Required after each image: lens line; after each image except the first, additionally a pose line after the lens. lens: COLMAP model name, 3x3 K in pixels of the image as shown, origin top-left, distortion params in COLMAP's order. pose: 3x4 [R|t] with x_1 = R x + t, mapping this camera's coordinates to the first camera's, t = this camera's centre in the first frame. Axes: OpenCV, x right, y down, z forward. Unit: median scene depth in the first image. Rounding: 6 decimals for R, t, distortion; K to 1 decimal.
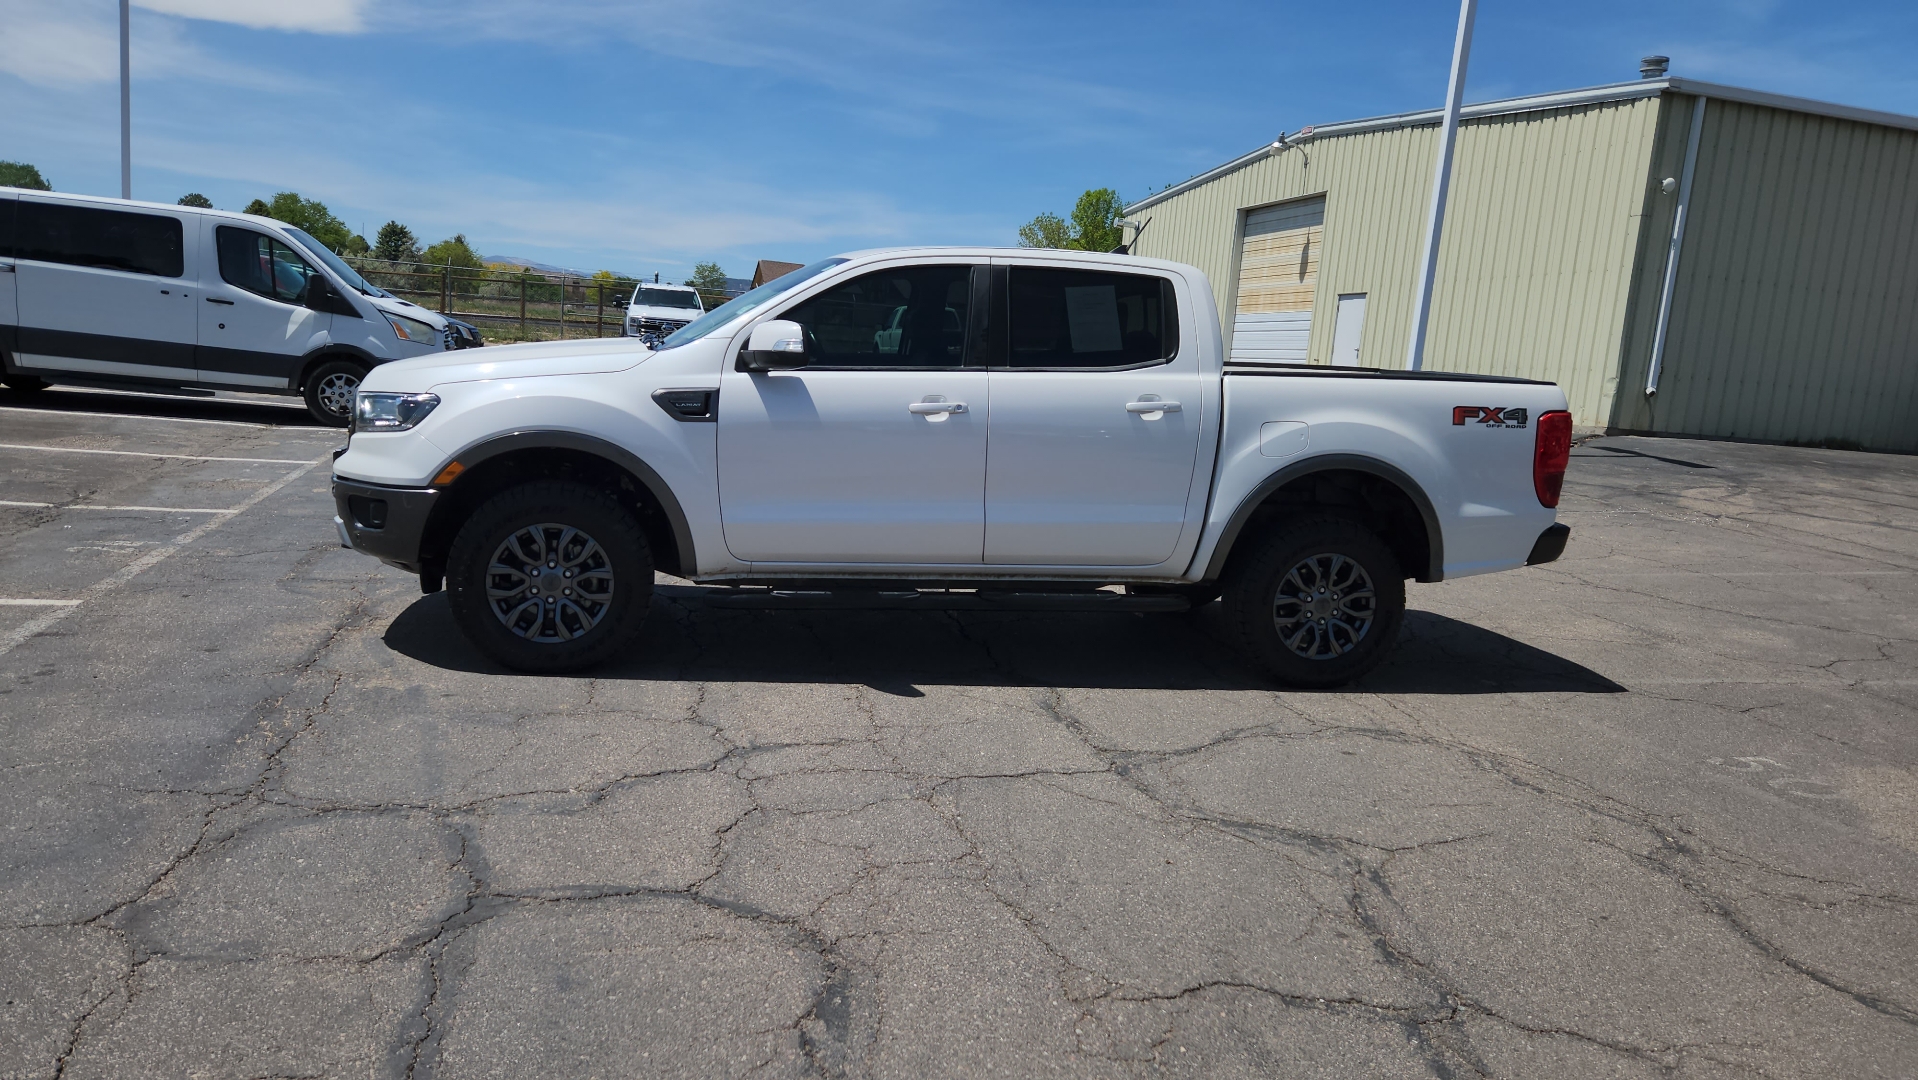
lens RADIAL K [[1281.1, 0, 927.5], [0, 1281.1, 530.9], [0, 0, 1]] dist [0.072498, -0.059013]
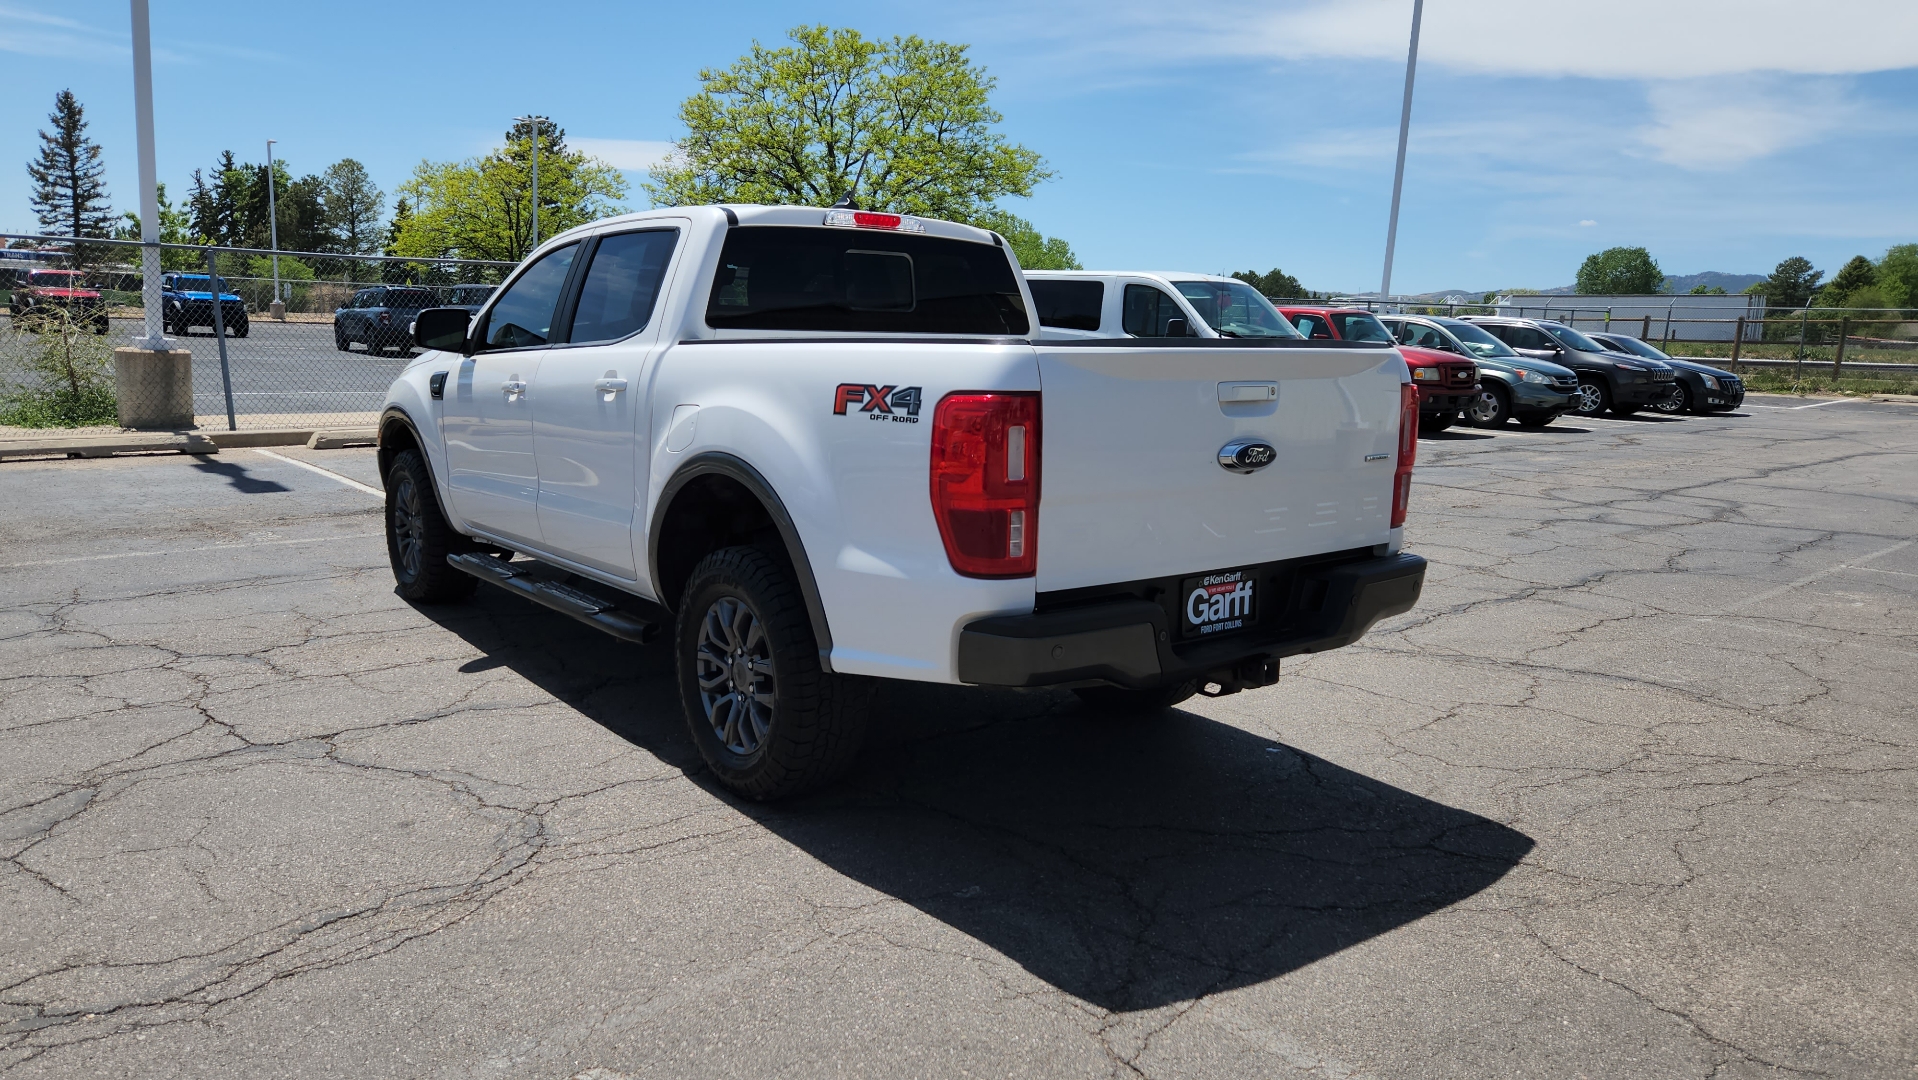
lens RADIAL K [[1281.7, 0, 928.3], [0, 1281.7, 536.5], [0, 0, 1]] dist [0.072002, -0.059847]
pose [[0.452522, 0.085865, -0.887610, 1.010664], [-0.129460, 0.991134, 0.029878, -0.051678], [0.882306, 0.101389, 0.459626, 0.812042]]
